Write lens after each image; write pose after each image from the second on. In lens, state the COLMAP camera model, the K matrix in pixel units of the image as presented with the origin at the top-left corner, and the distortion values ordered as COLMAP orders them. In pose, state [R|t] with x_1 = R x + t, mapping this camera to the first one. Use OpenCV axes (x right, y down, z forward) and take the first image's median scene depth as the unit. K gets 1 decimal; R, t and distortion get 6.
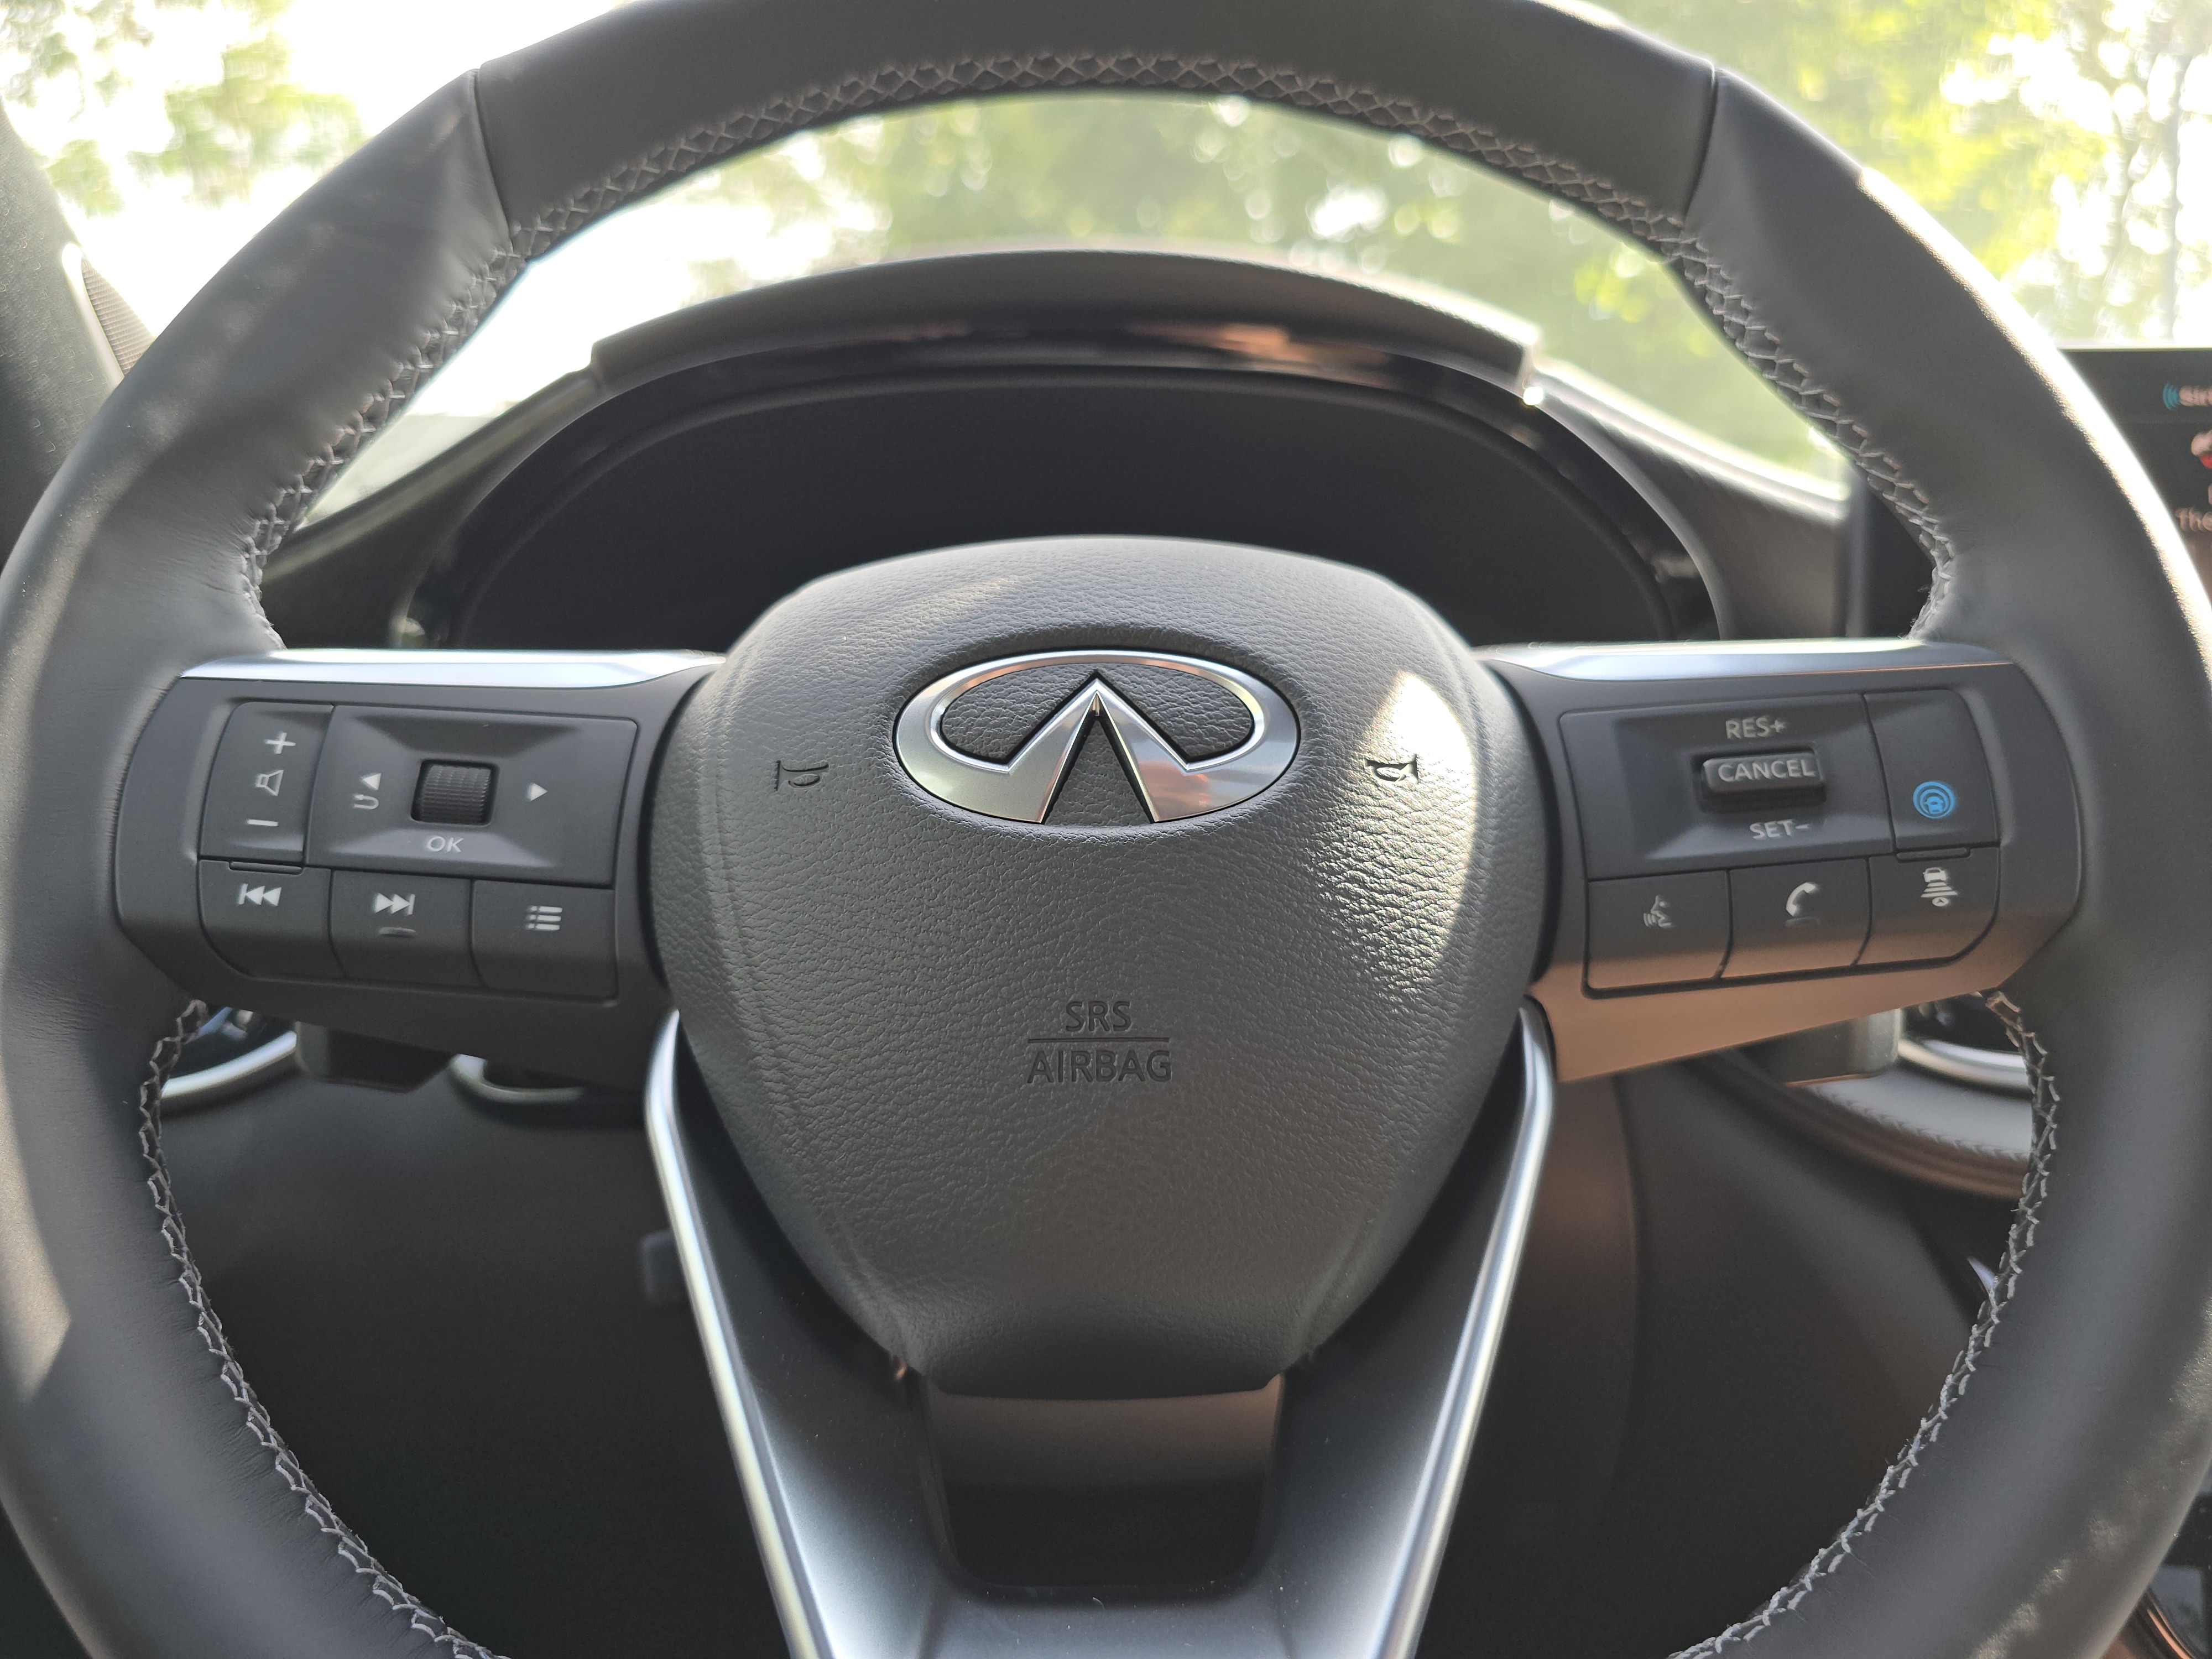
lens RADIAL K [[1531.8, 0, 1106.0], [0, 1531.8, 829.5], [0, 0, 1]] dist [-0.017172, -0.002102]
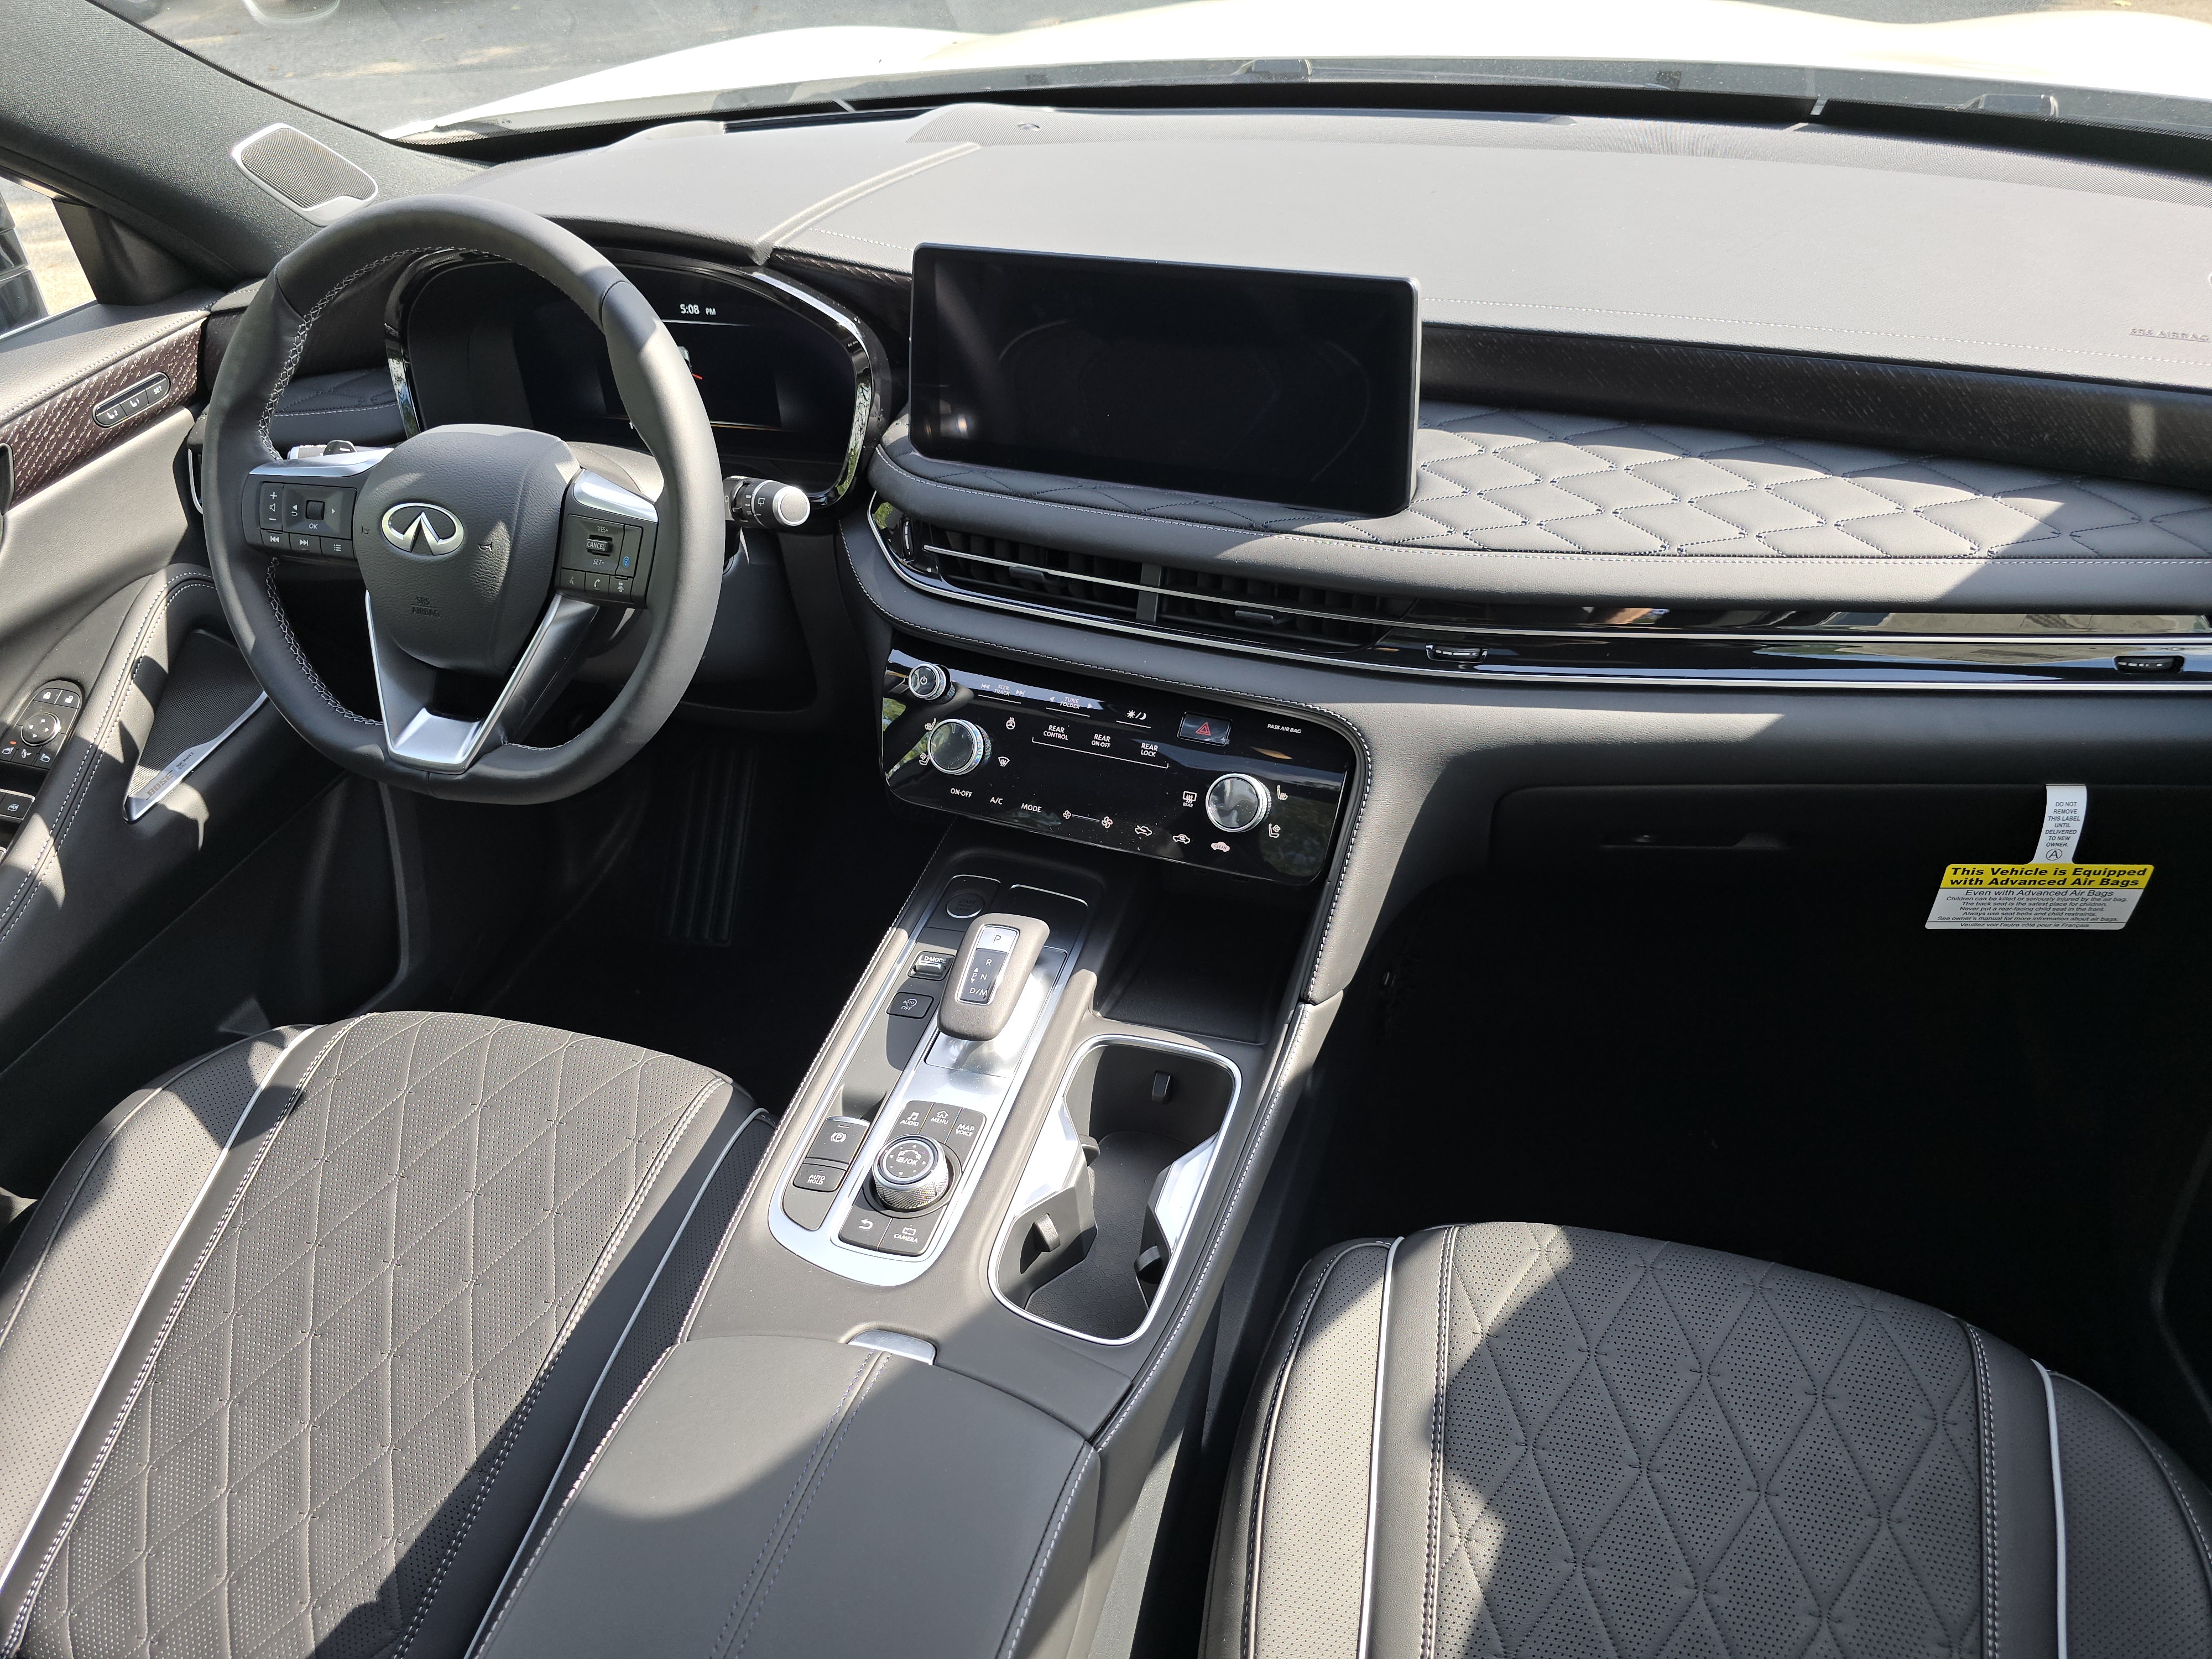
lens RADIAL K [[1428.3, 0, 1106.0], [0, 1428.3, 829.5], [0, 0, 1]] dist [0.090250, -0.111533]
pose [[0.944822, 0.167853, -0.281313, 2.750802], [0.022264, 0.823862, 0.566353, -1.452941], [0.326827, -0.541366, 0.774666, -1.710308]]
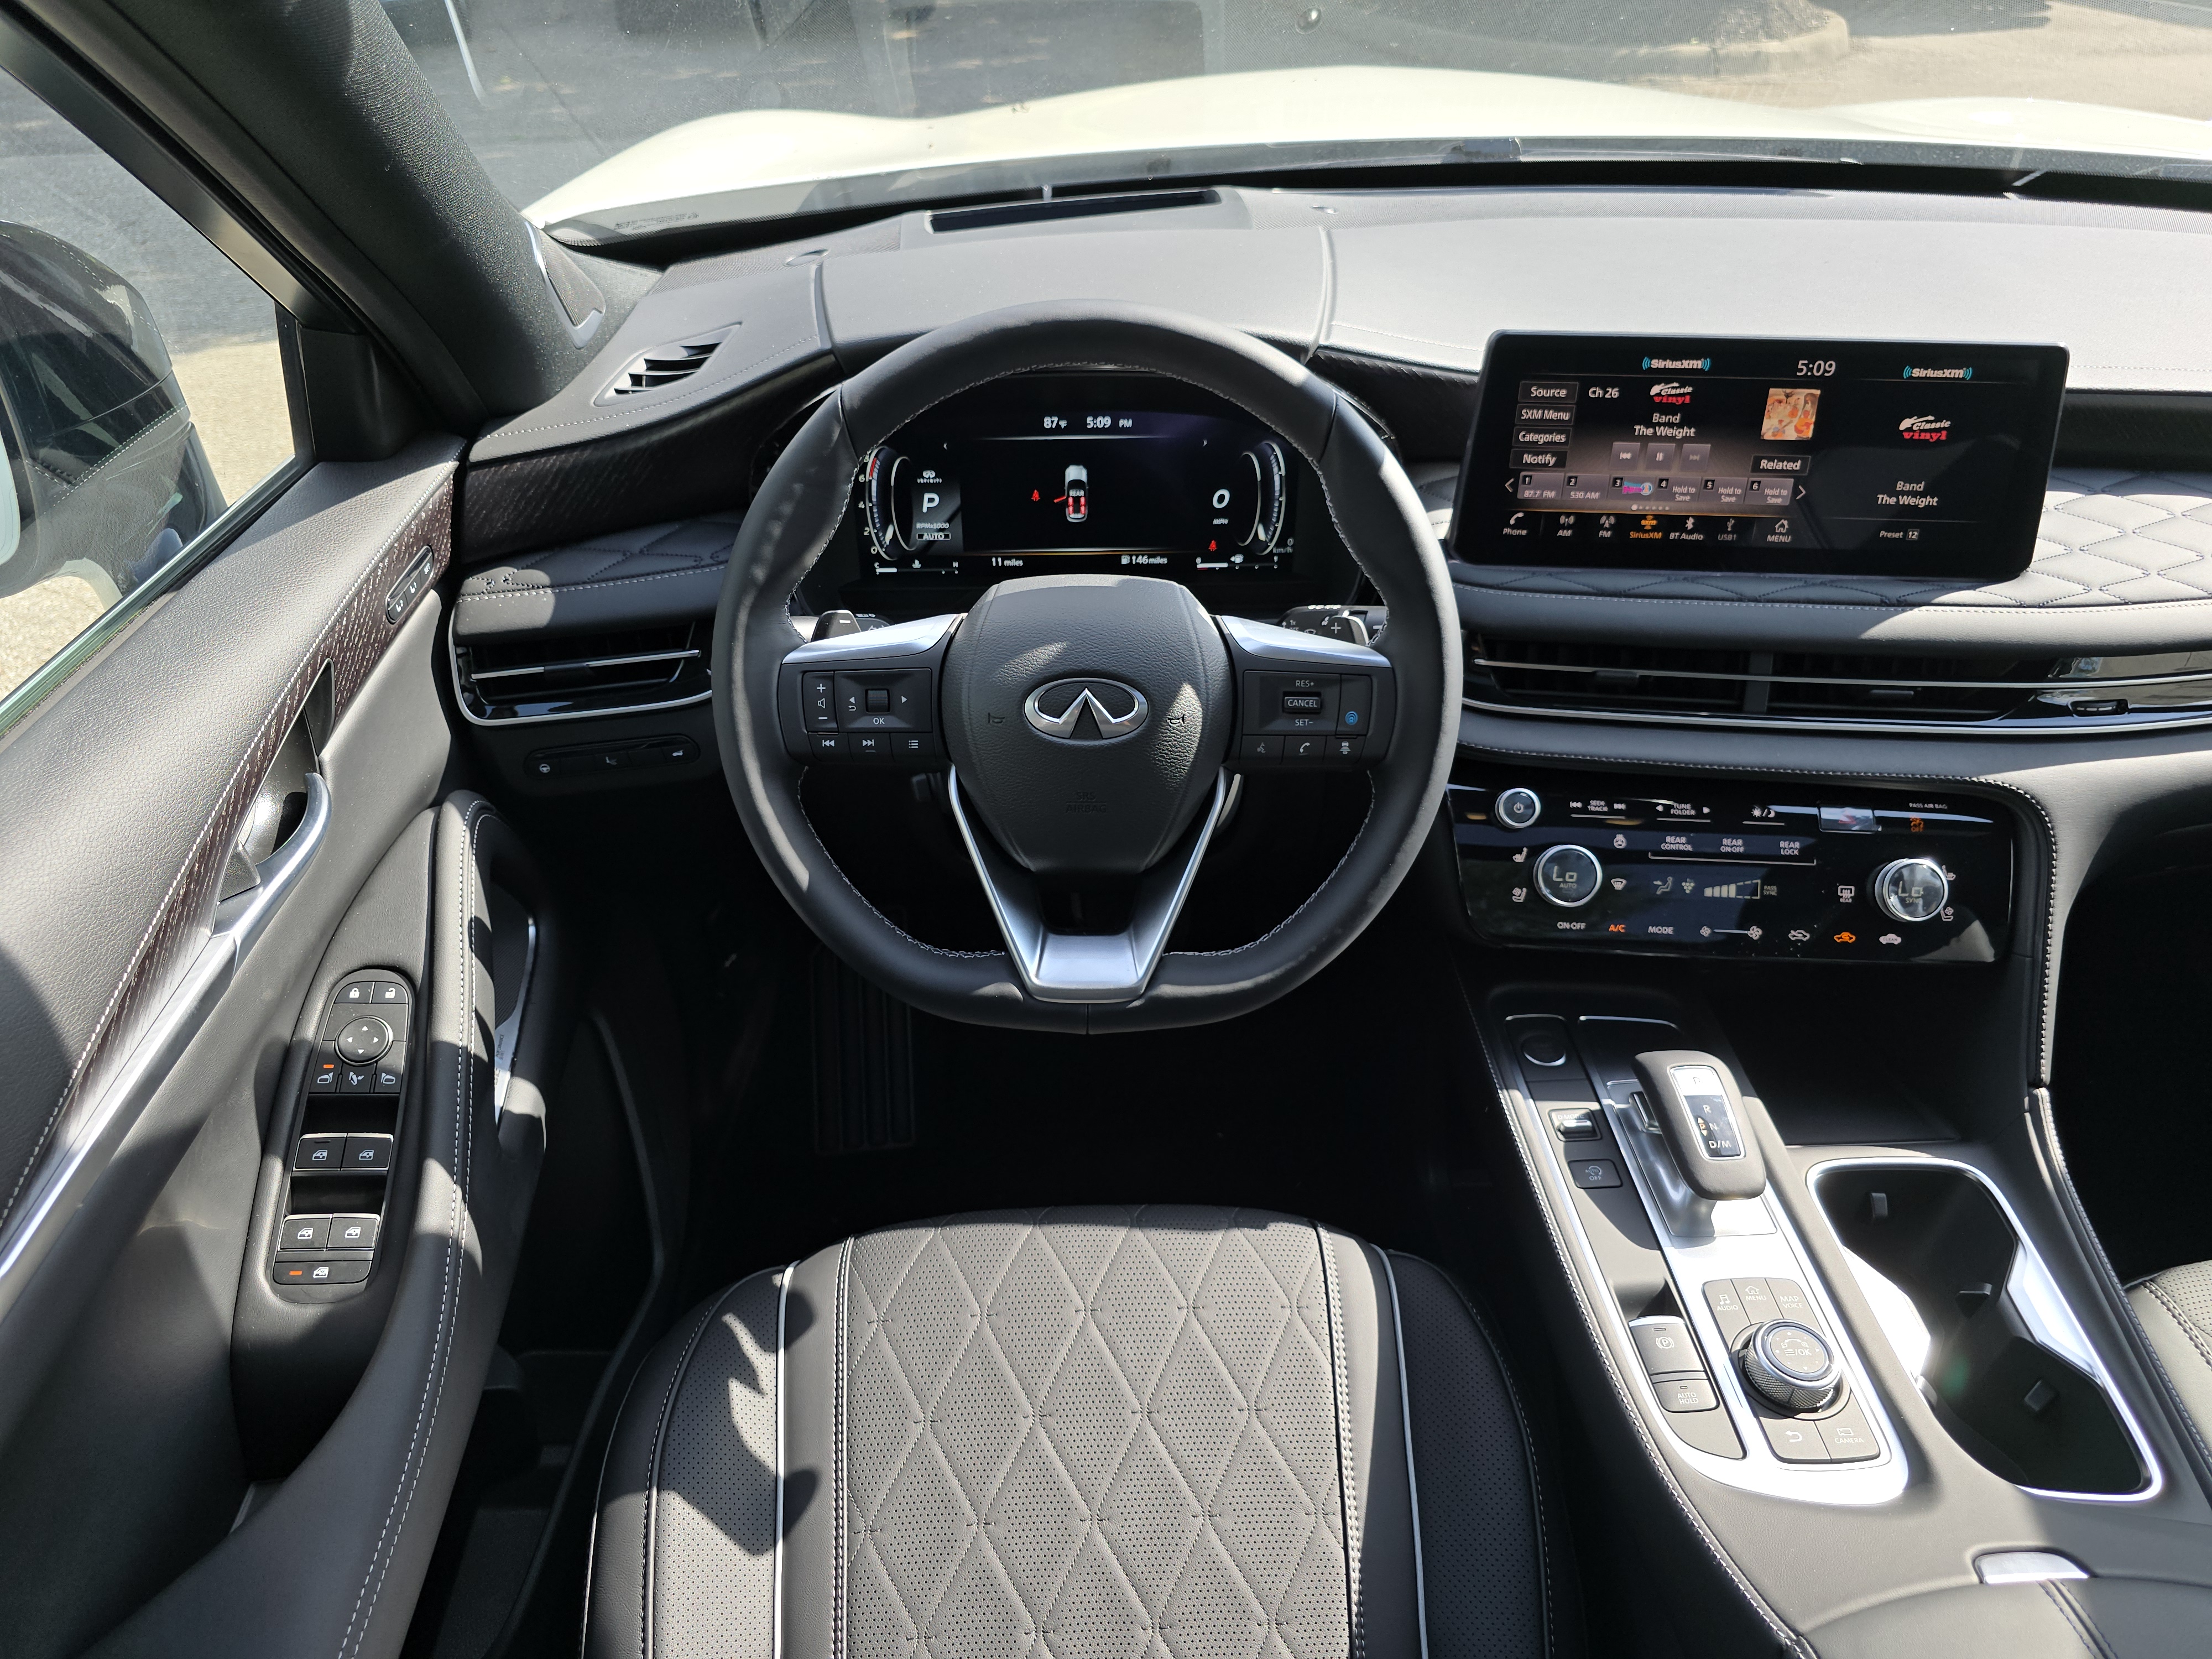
lens RADIAL K [[1462.5, 0, 1106.0], [0, 1462.5, 829.5], [0, 0, 1]] dist [0.018416, -0.005703]
pose [[0.999908, 0.013439, -0.001963, 0.043940], [-0.010406, 0.850940, 0.525161, -1.400255], [0.008728, -0.525092, 0.851001, -1.694439]]
